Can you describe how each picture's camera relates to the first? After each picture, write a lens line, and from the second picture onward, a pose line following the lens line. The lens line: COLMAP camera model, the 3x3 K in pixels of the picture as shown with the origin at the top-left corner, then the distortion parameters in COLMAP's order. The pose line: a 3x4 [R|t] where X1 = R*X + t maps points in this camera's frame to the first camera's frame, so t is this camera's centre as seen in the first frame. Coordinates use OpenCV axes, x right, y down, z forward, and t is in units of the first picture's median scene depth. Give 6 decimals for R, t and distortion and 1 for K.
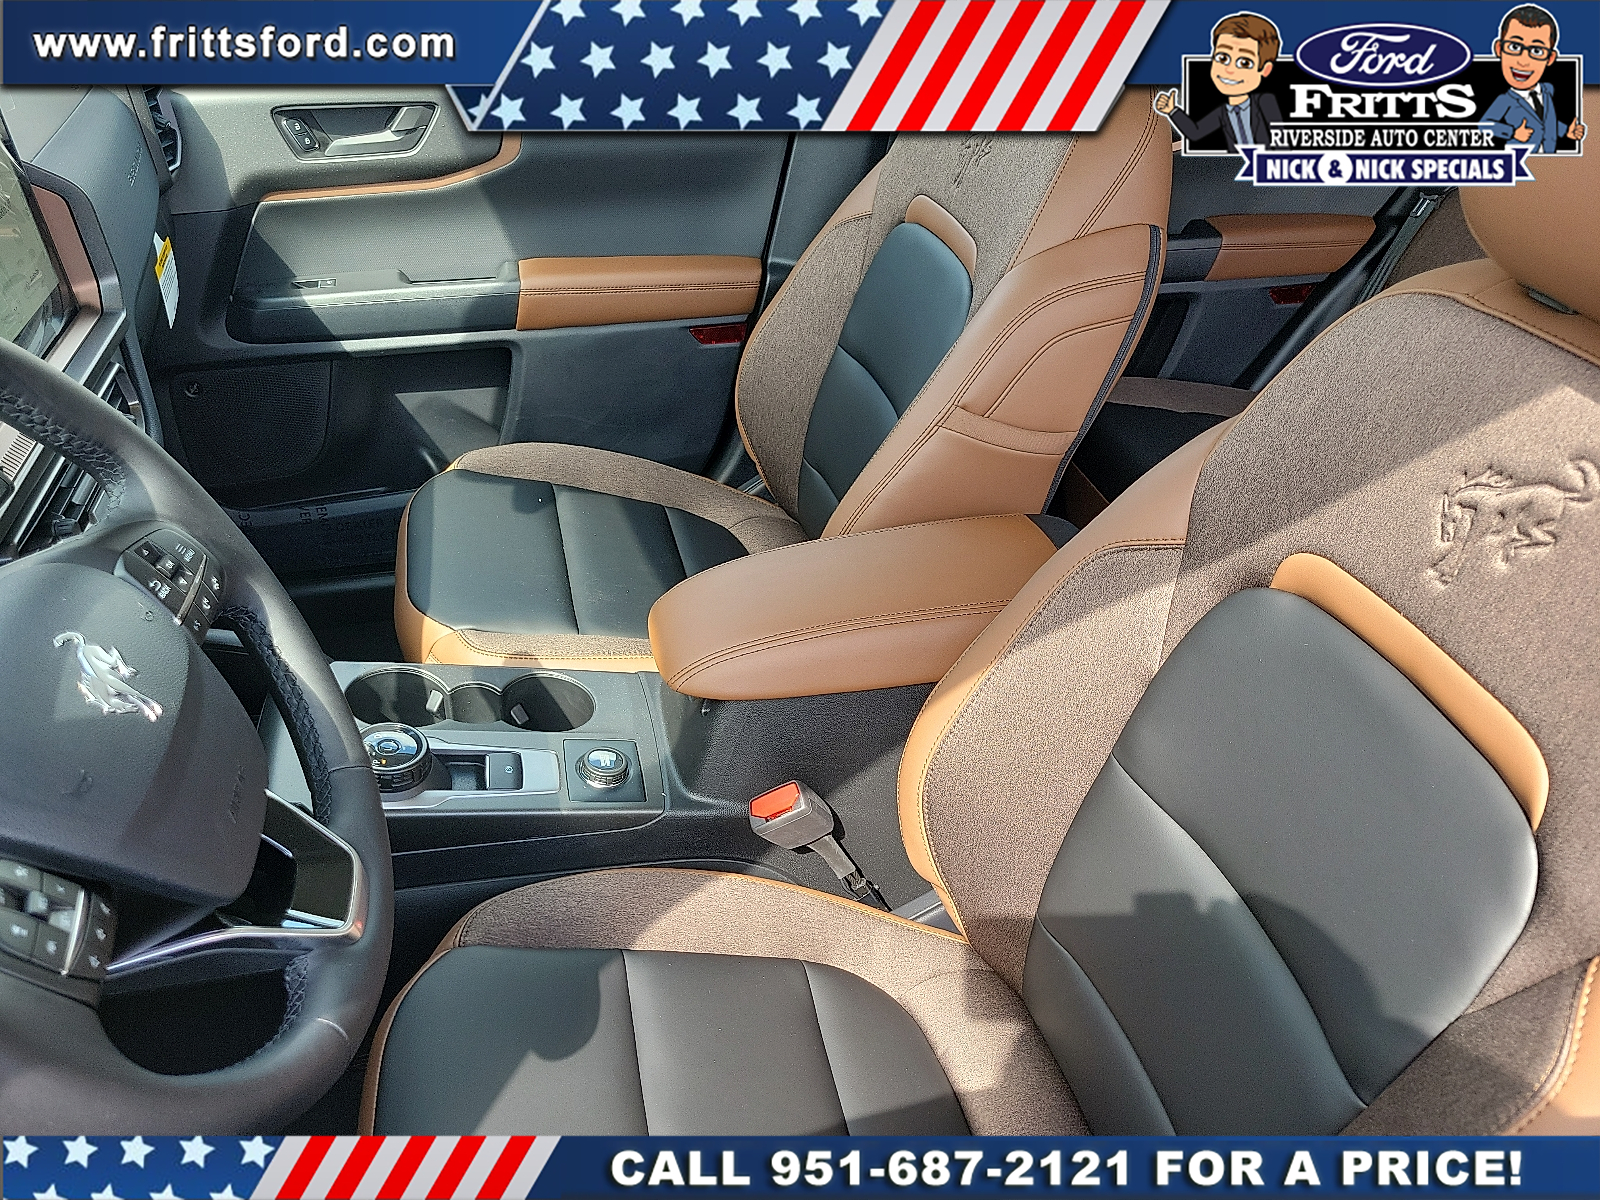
lens RADIAL K [[1194.9, 0, 794.6], [0, 1194.9, 598.7], [0, 0, 1]] dist [0.009878, -0.010456]
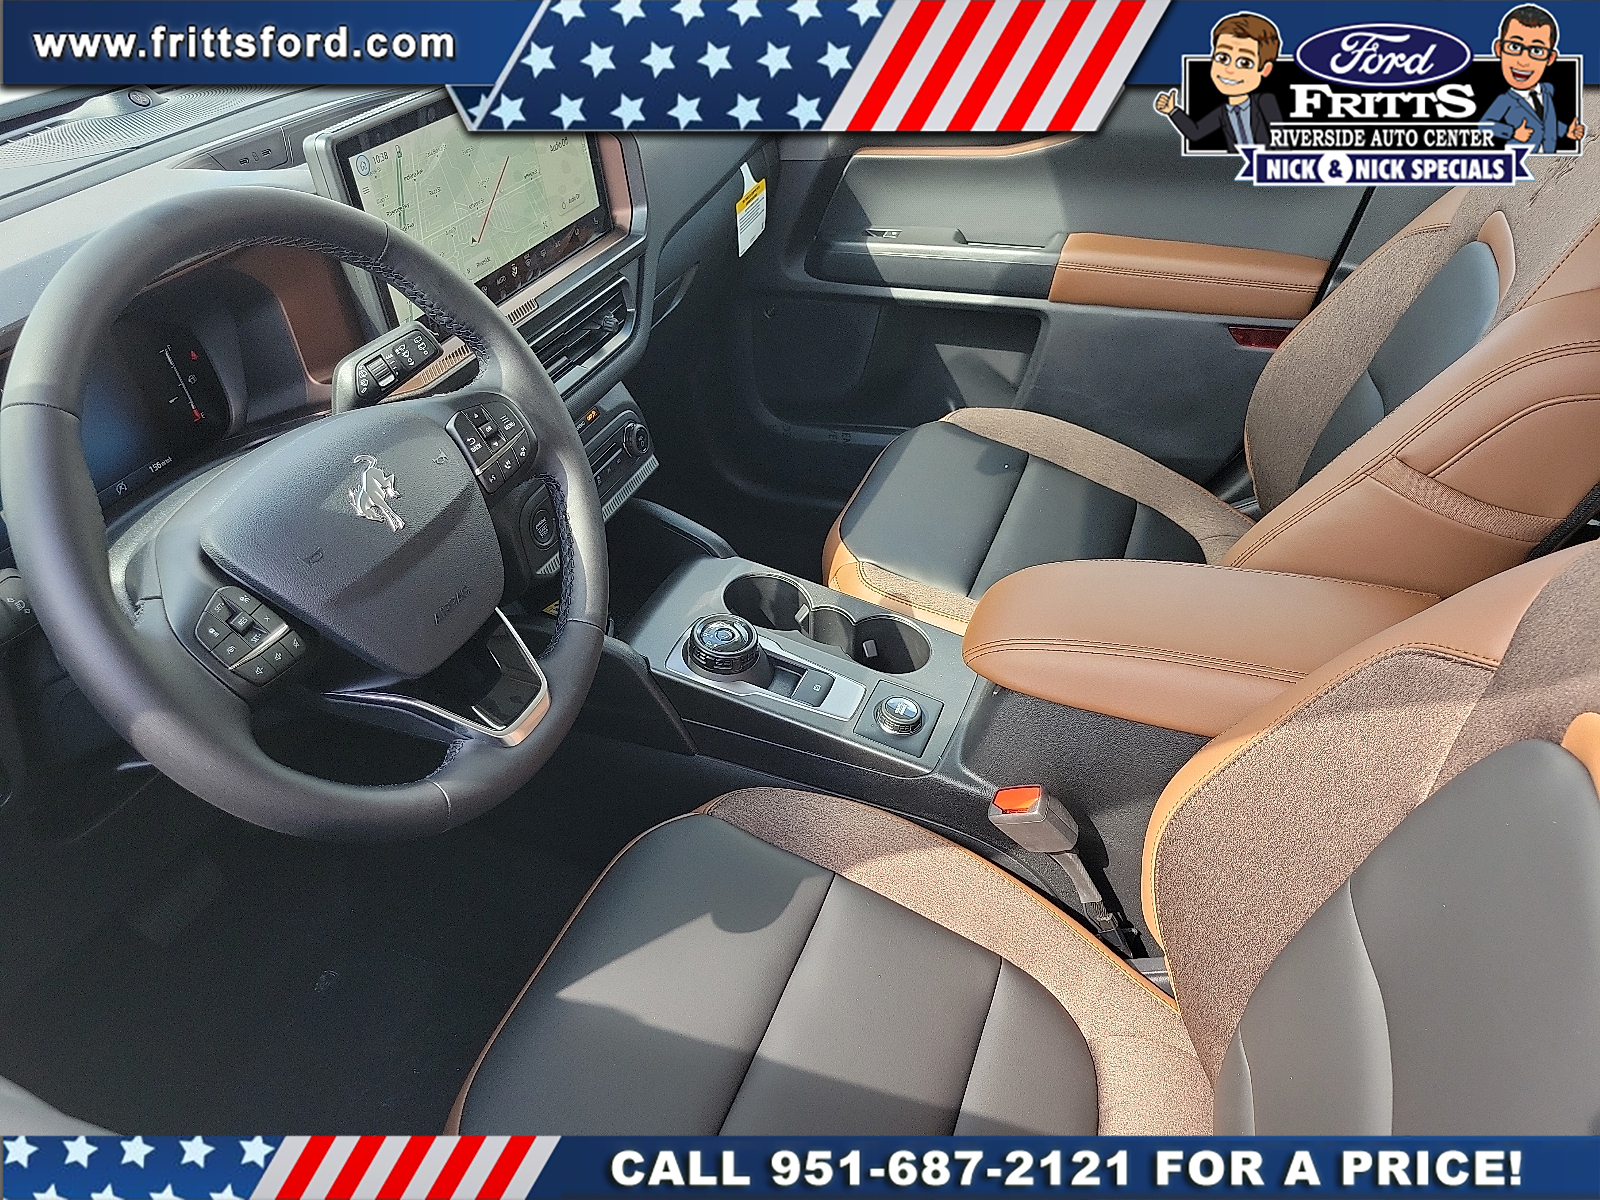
lens RADIAL K [[1194.9, 0, 787.6], [0, 1194.9, 606.2], [0, 0, 1]] dist [0.009878, -0.010456]
pose [[0.812490, 0.273787, -0.514684, 0.282706], [-0.256698, 0.960682, 0.105808, -0.038835], [0.523417, 0.046150, 0.850826, 0.041128]]
